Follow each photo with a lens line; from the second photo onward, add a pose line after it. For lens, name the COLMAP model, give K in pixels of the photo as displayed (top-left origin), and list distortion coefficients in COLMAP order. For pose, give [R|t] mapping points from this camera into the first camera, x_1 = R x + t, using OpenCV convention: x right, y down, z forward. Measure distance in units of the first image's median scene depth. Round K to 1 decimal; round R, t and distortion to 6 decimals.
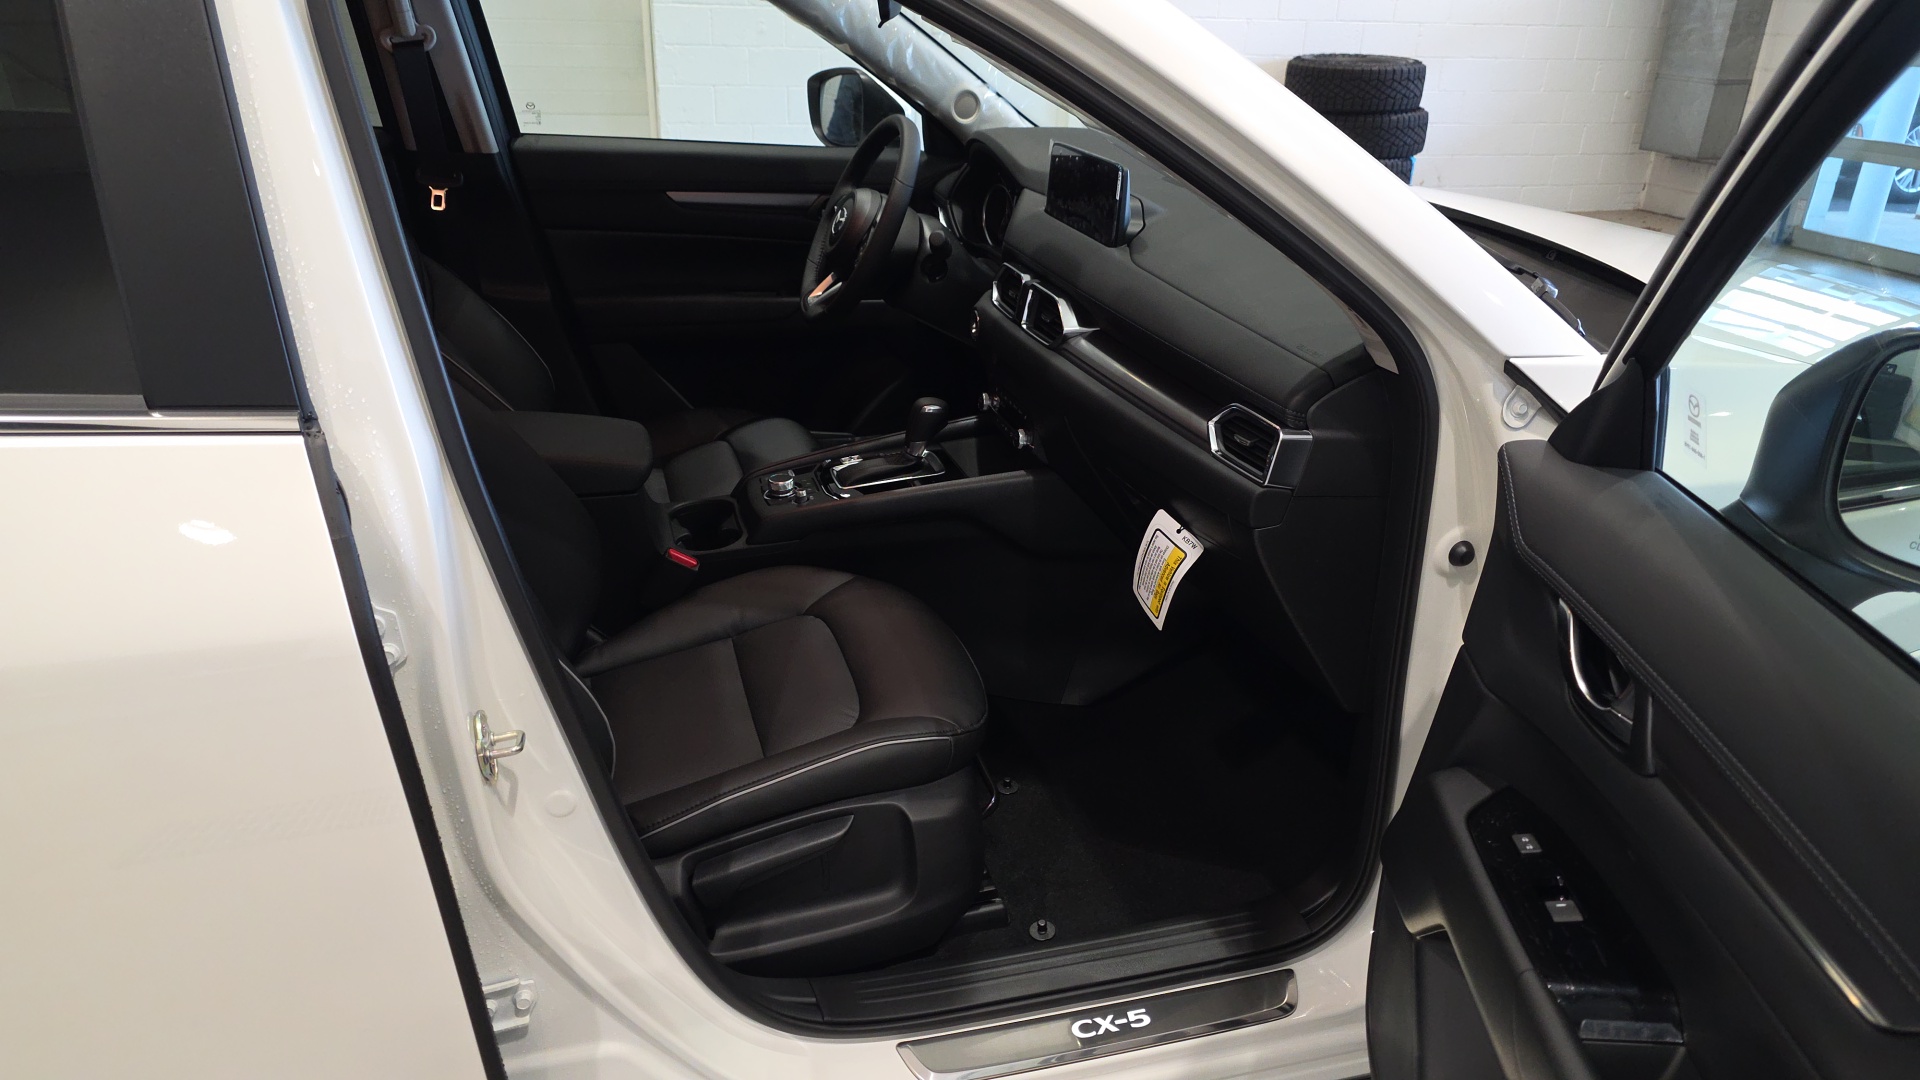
lens RADIAL K [[1269.4, 0, 956.8], [0, 1269.4, 526.4], [0, 0, 1]] dist [0.074879, -0.150892]
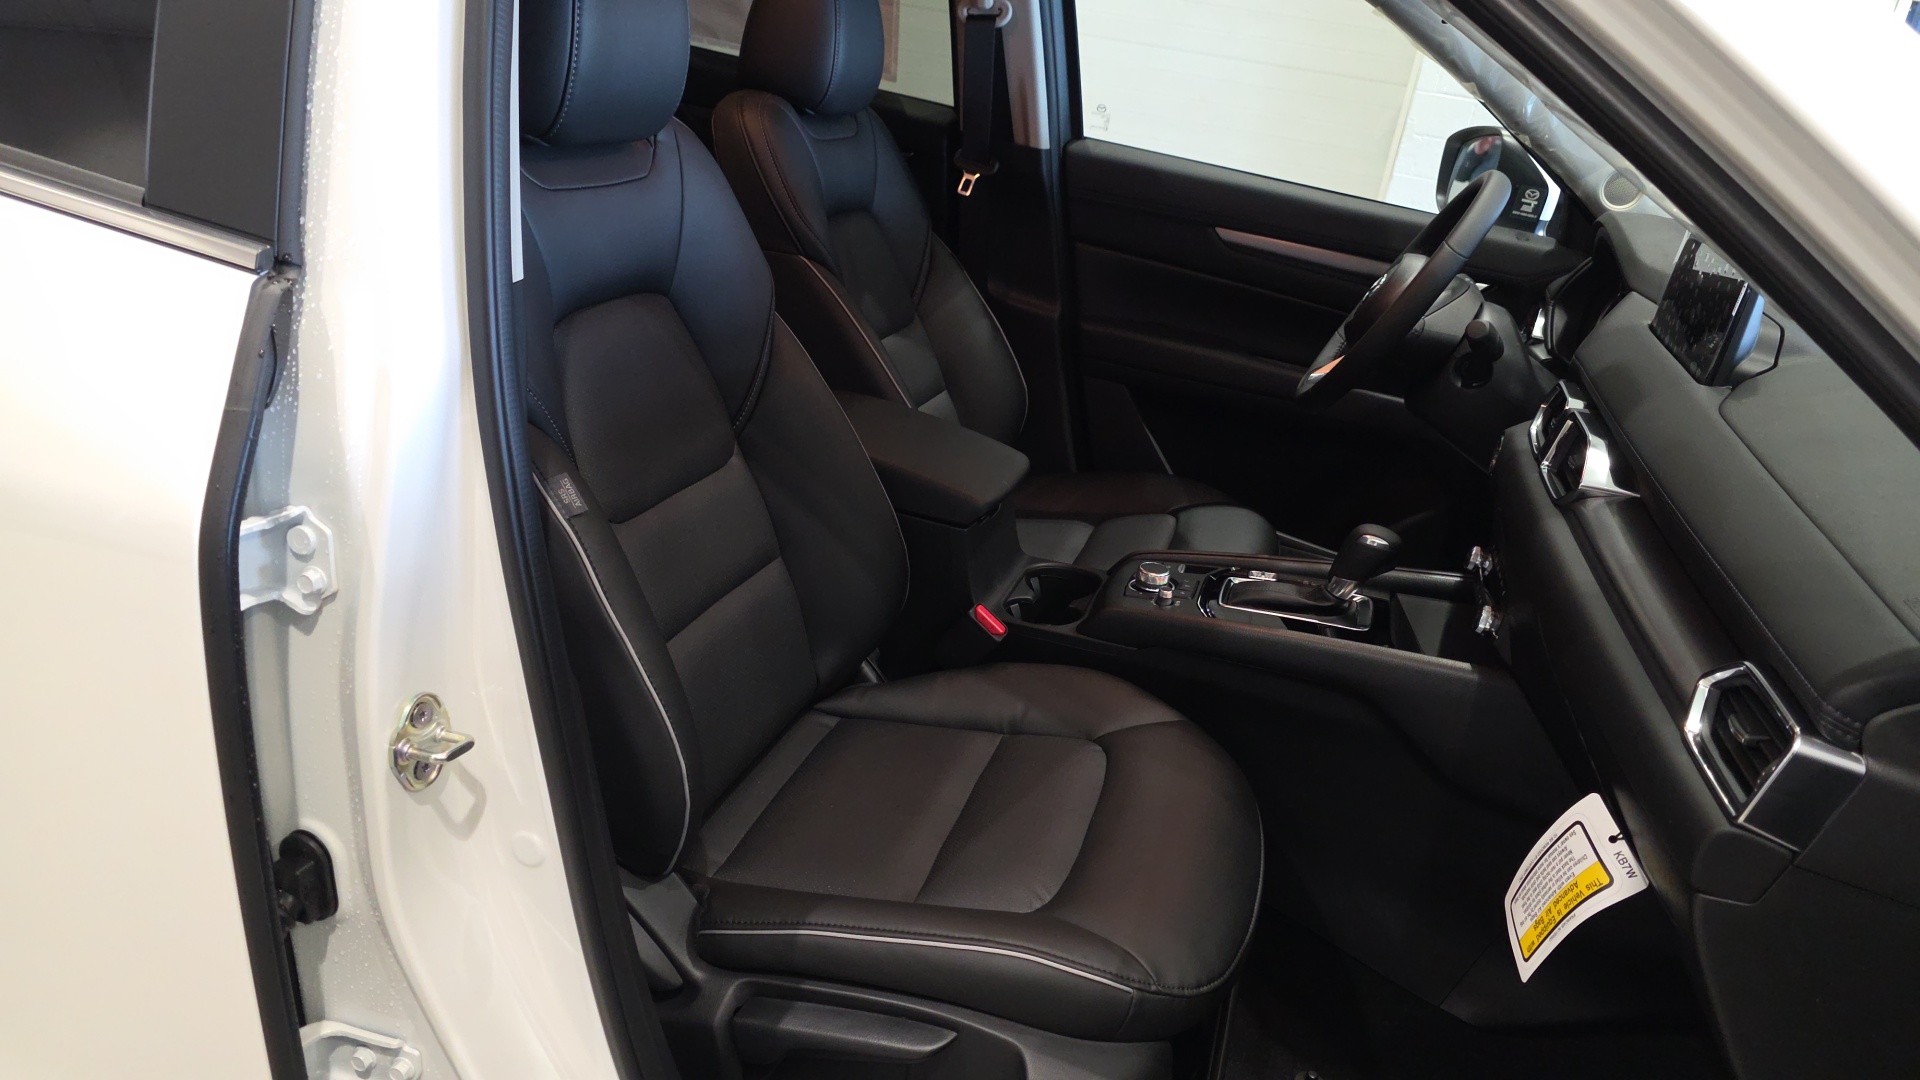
lens RADIAL K [[1269.4, 0, 956.8], [0, 1269.4, 526.4], [0, 0, 1]] dist [0.074879, -0.150892]
pose [[0.833433, 0.290391, -0.470172, 0.120616], [-0.320993, 0.946949, 0.015866, -0.034978], [0.449837, 0.137698, 0.882432, 0.240115]]
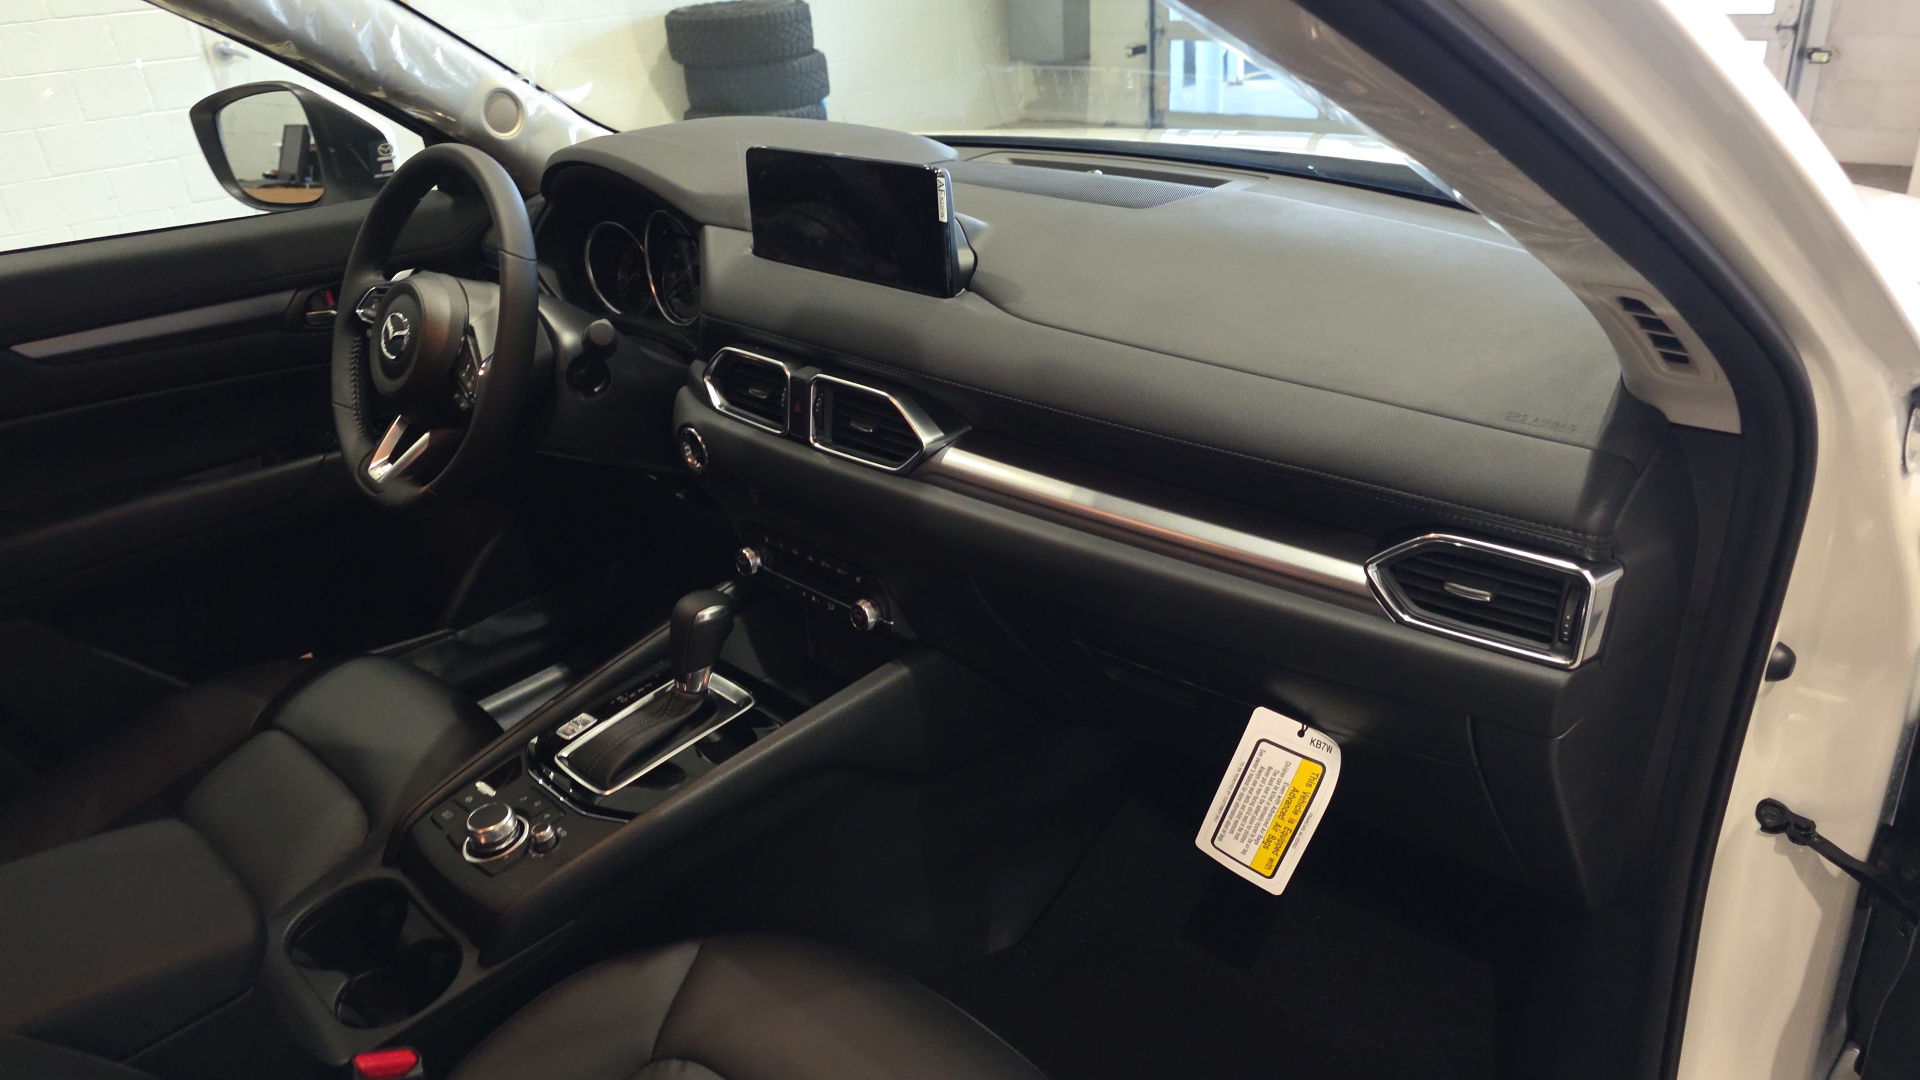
lens RADIAL K [[1324.0, 0, 1042.6], [0, 1324.0, 563.6], [0, 0, 1]] dist [0.053594, -0.086455]
pose [[0.863179, -0.292437, 0.411585, -0.134390], [0.275527, 0.955934, 0.101367, -0.134168], [-0.423091, 0.025904, 0.905717, 0.356421]]
